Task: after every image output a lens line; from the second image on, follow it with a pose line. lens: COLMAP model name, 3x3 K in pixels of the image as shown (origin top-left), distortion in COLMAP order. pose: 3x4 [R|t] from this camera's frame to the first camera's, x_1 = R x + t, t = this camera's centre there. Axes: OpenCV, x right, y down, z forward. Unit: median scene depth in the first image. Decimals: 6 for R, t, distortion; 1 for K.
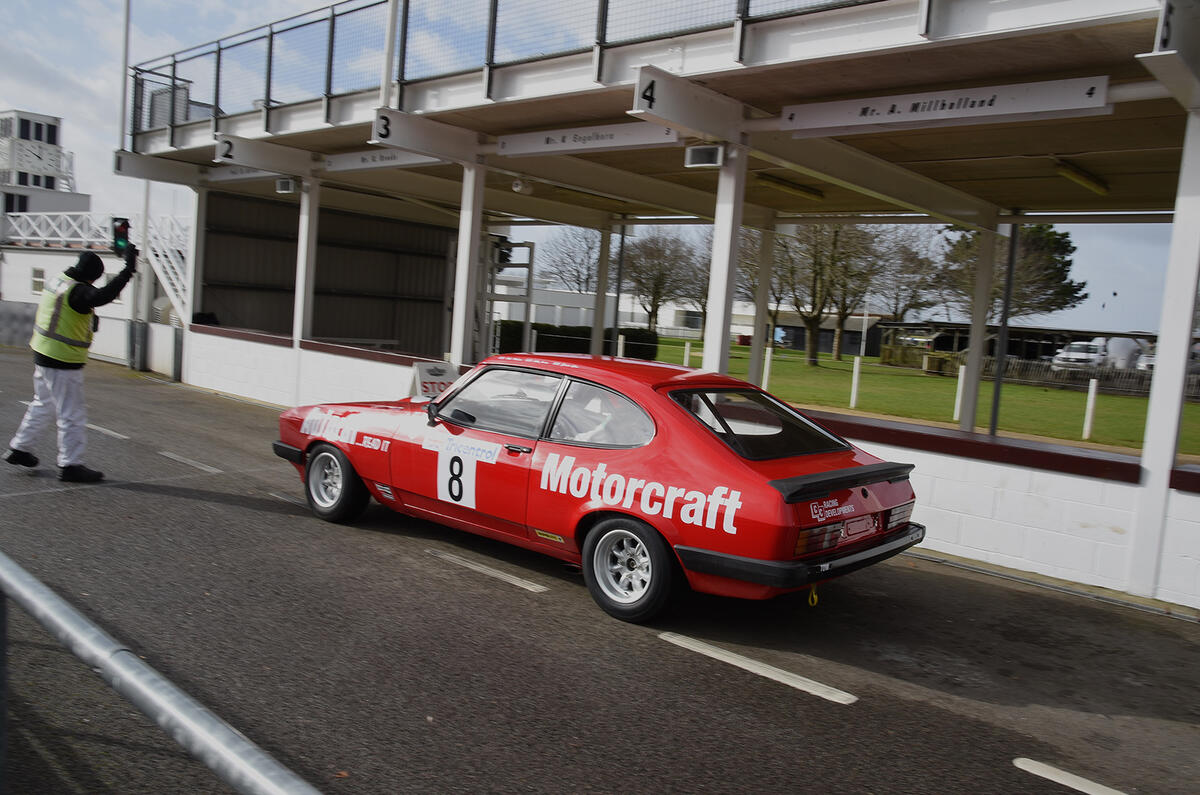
lens RADIAL K [[960.8, 0, 595.9], [0, 960.8, 399.3], [0, 0, 1]] dist [0.014794, 0.007927]
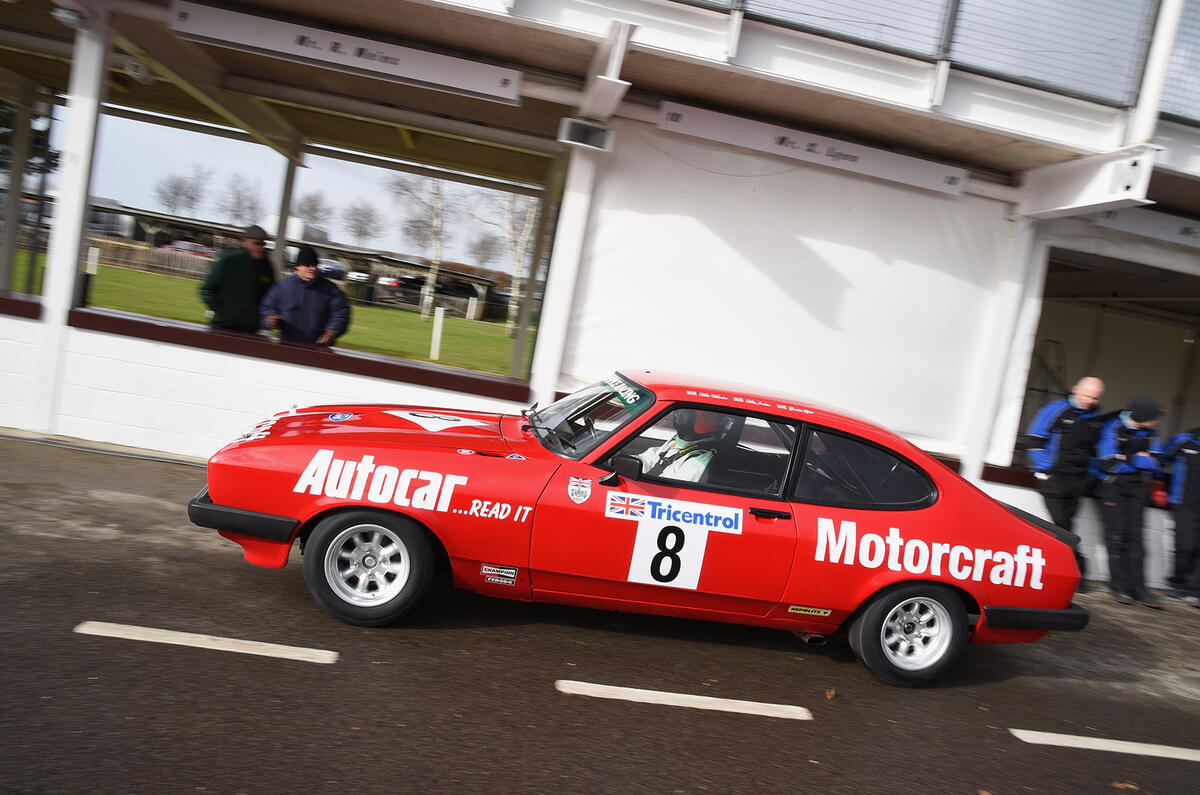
lens RADIAL K [[861.0, 0, 606.0], [0, 861.0, 407.4], [0, 0, 1]] dist [-0.025351, 0.011097]
pose [[0.680554, -0.035747, 0.731825, -0.723855], [-0.050587, 0.994133, 0.095604, -0.104440], [-0.730949, -0.102085, 0.674753, 0.619382]]
